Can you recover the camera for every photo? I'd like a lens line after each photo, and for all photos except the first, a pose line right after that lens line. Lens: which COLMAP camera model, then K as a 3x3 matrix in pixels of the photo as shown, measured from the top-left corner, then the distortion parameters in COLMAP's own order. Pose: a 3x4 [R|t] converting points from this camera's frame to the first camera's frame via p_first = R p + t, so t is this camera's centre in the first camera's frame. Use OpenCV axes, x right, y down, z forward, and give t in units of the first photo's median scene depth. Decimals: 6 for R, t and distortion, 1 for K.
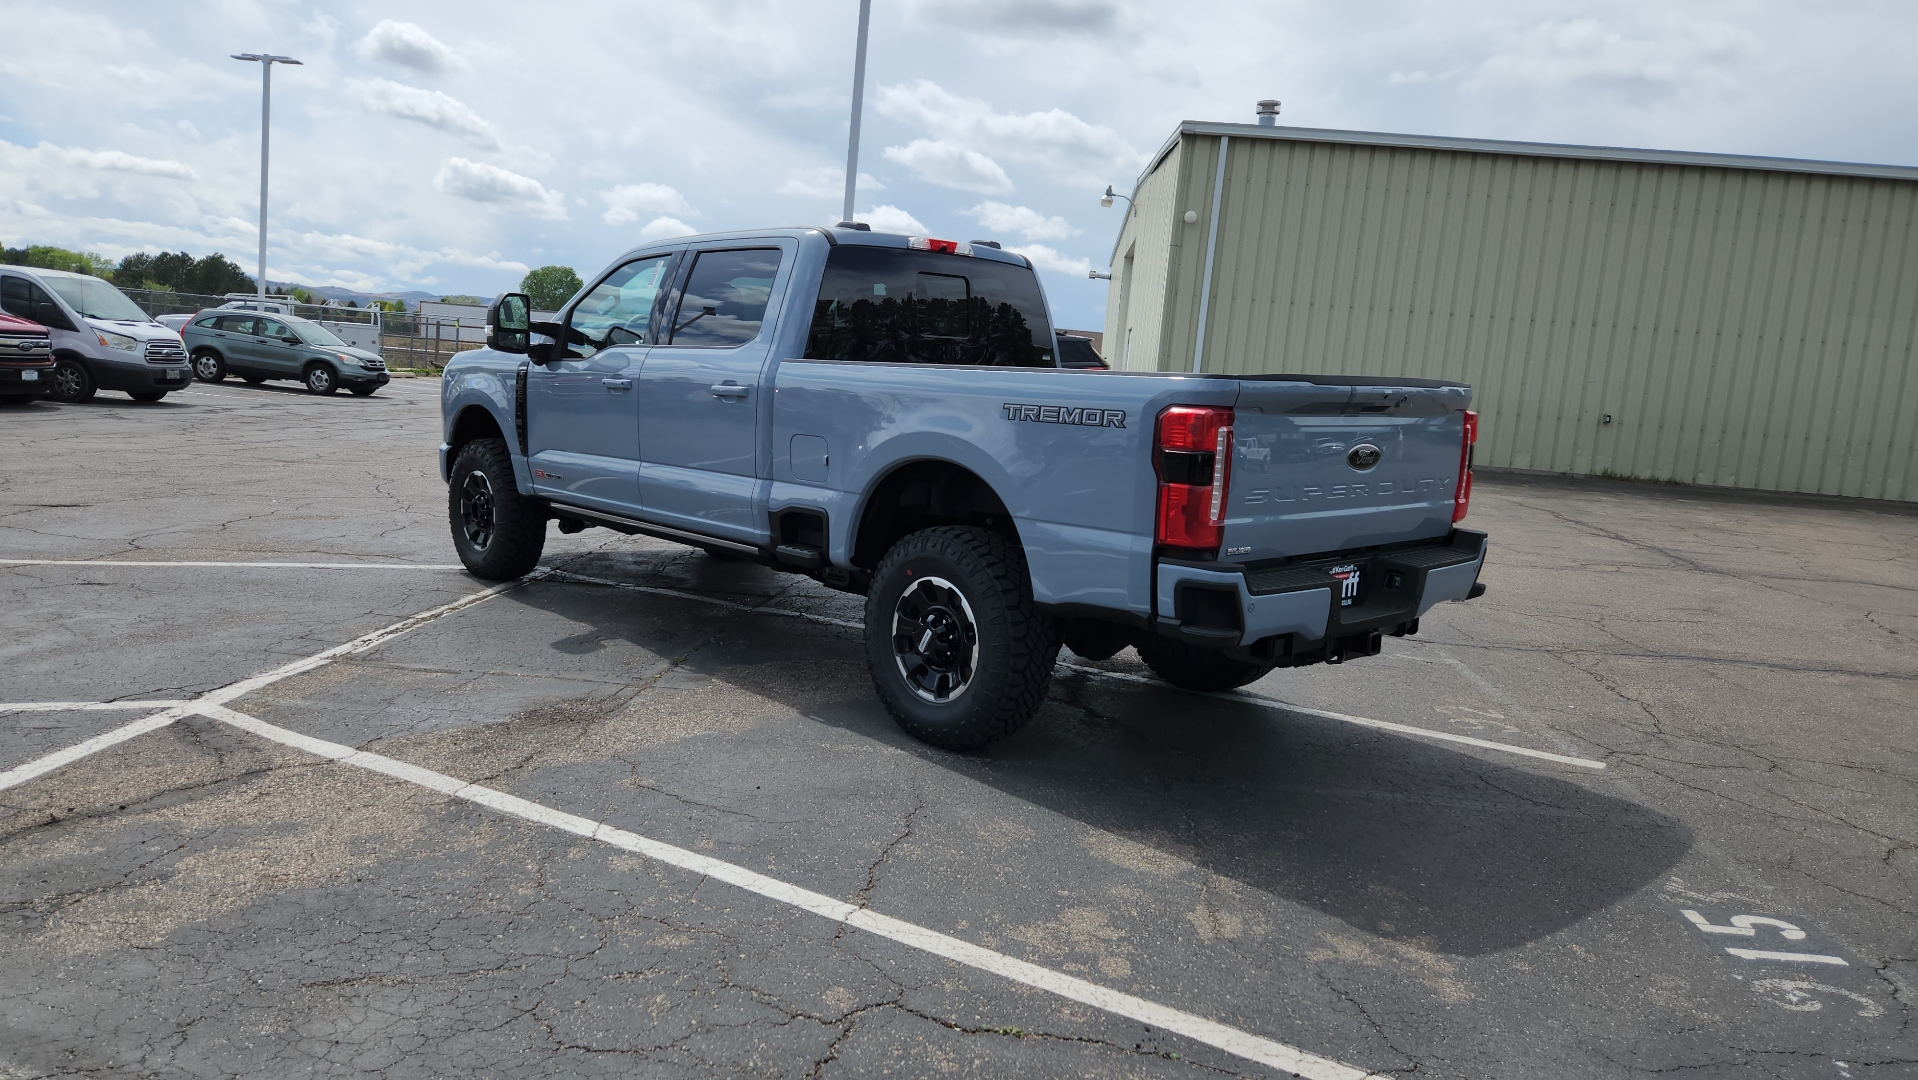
lens RADIAL K [[1280.1, 0, 934.5], [0, 1280.1, 521.6], [0, 0, 1]] dist [0.073814, -0.057684]
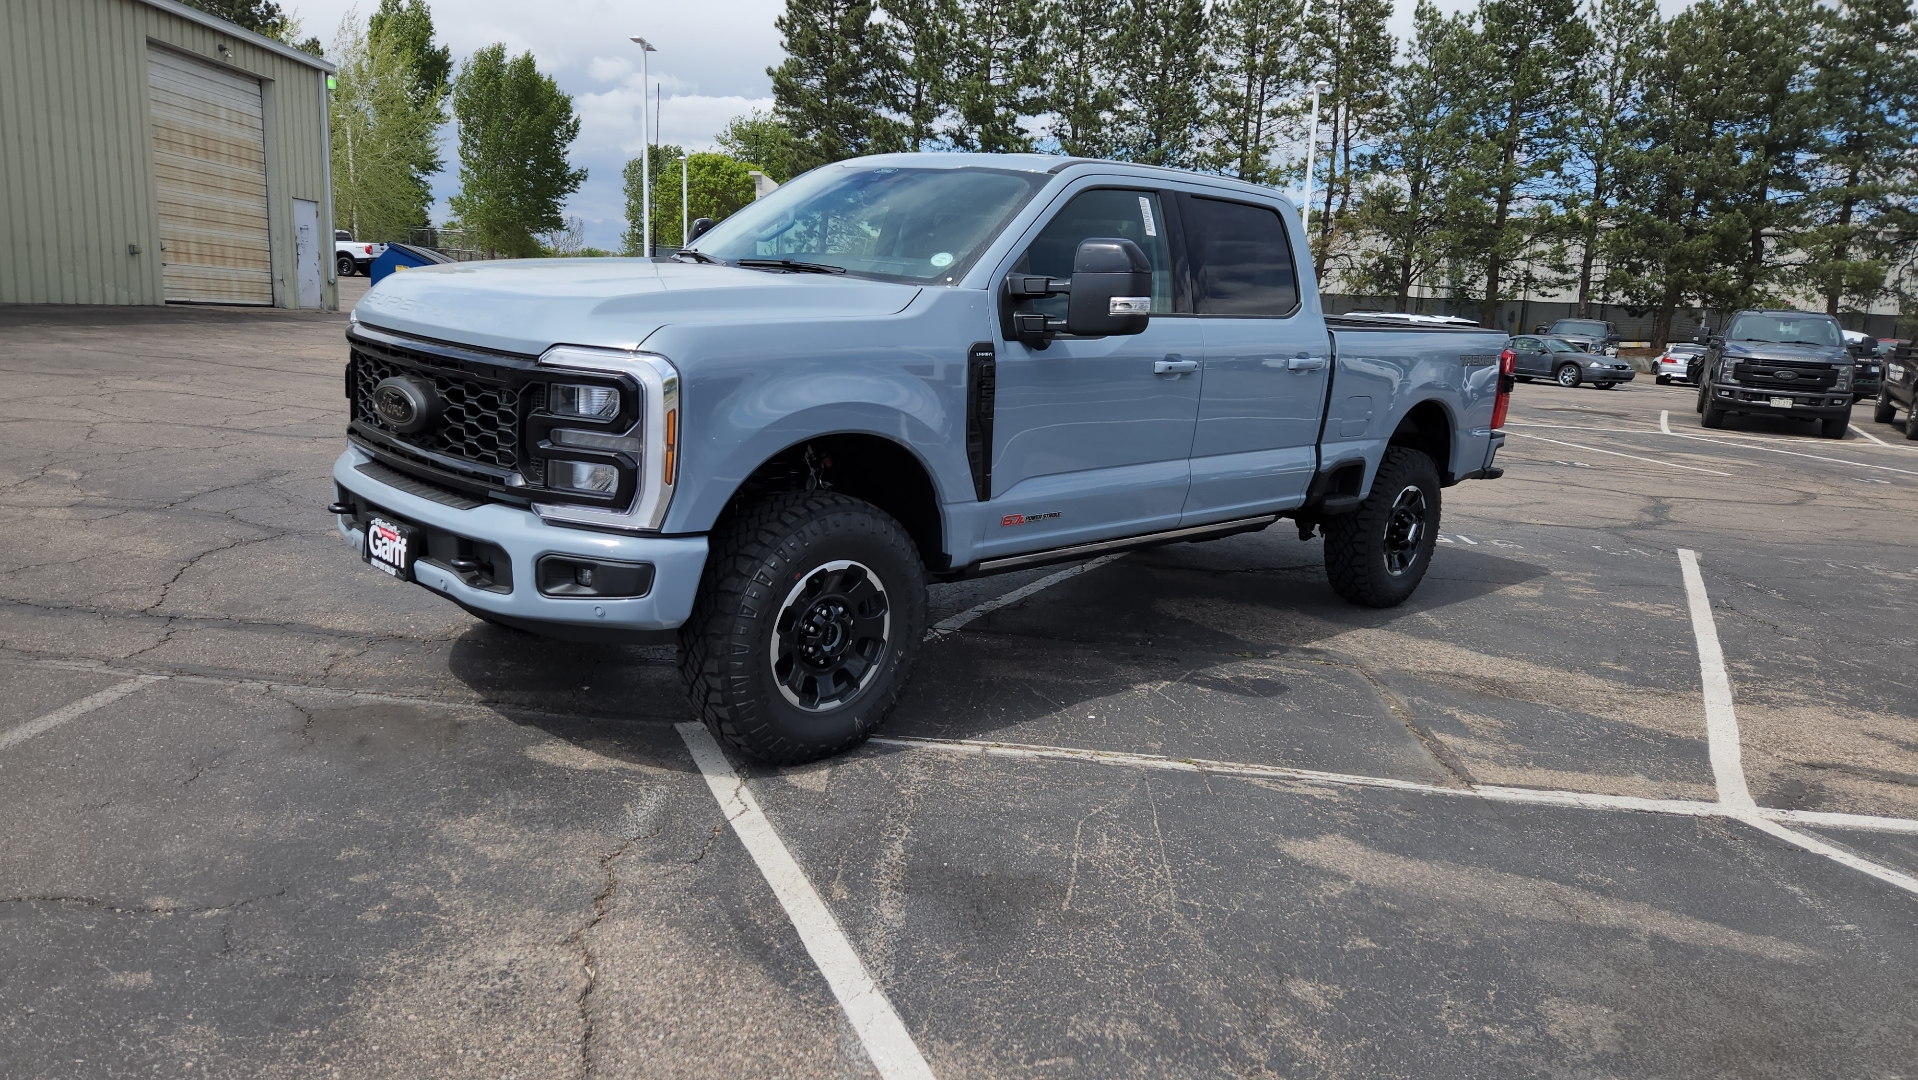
lens RADIAL K [[1280.1, 0, 946.0], [0, 1280.1, 551.6], [0, 0, 1]] dist [0.073814, -0.057684]
pose [[-0.035375, -0.261257, 0.964621, -1.263127], [0.046527, 0.963748, 0.262727, -0.261091], [-0.998290, 0.054175, -0.021937, 1.450003]]
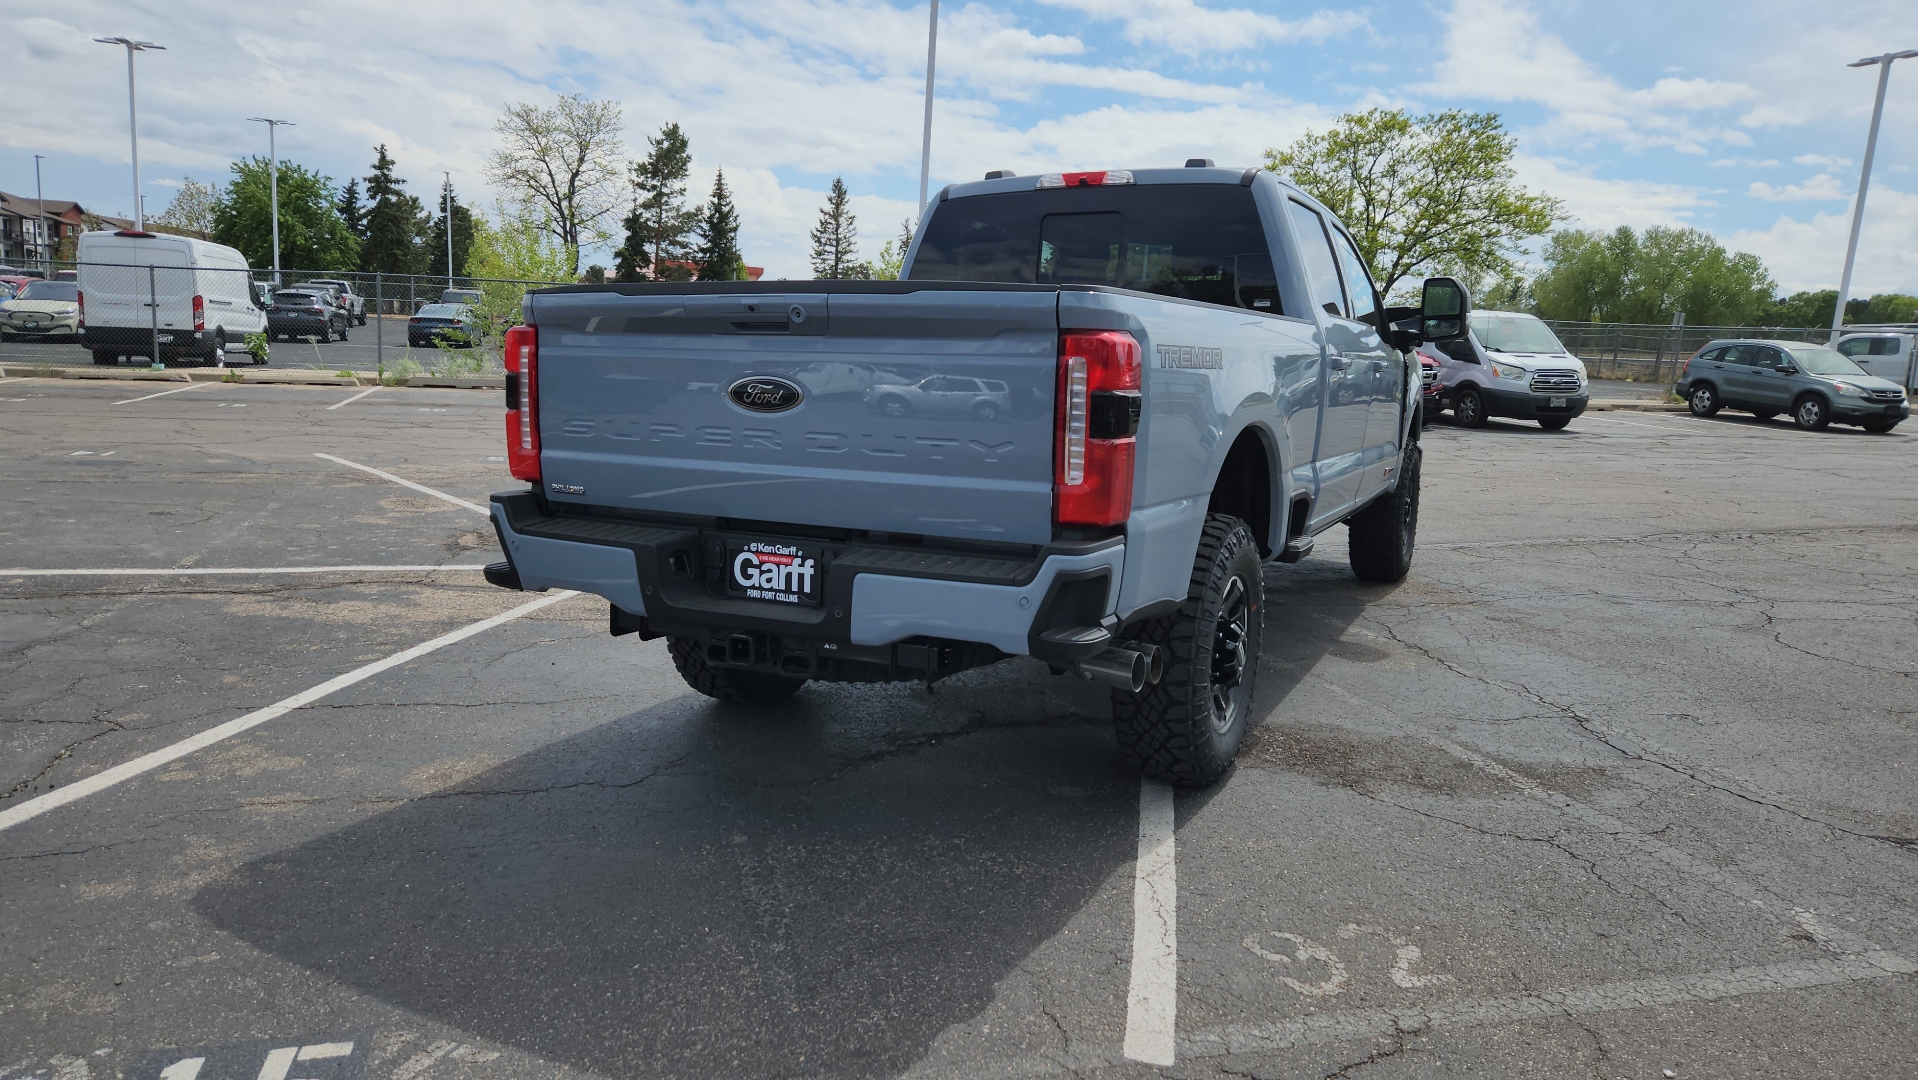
lens RADIAL K [[1280.1, 0, 923.1], [0, 1280.1, 527.9], [0, 0, 1]] dist [0.073814, -0.057684]
pose [[0.329071, 0.087280, -0.940263, 0.934861], [-0.119801, 0.991532, 0.050112, -0.020103], [0.936675, 0.096154, 0.336741, 0.759071]]
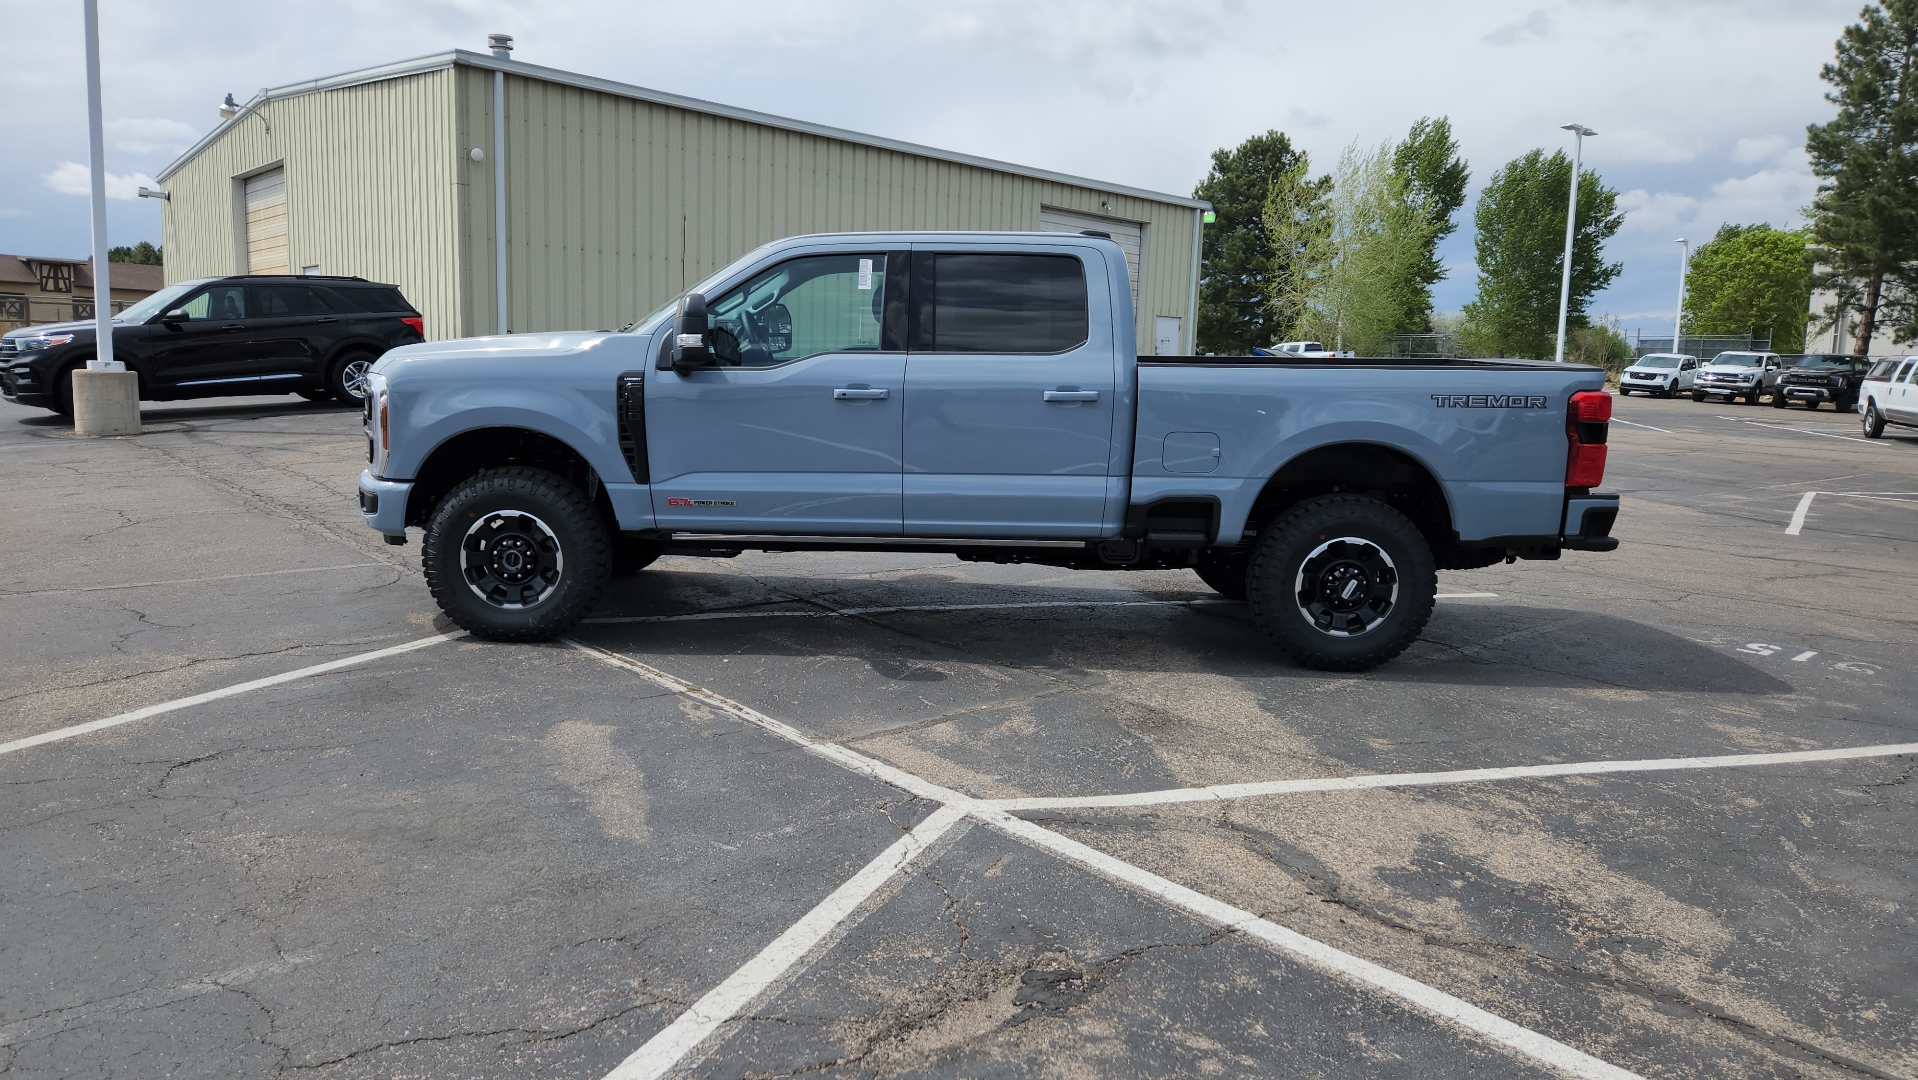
lens RADIAL K [[1280.1, 0, 924.9], [0, 1280.1, 531.9], [0, 0, 1]] dist [0.073814, -0.057684]
pose [[0.691534, -0.144924, 0.707657, -1.106946], [0.097339, 0.989428, 0.107508, -0.129509], [-0.715756, -0.005463, 0.698330, 0.397240]]
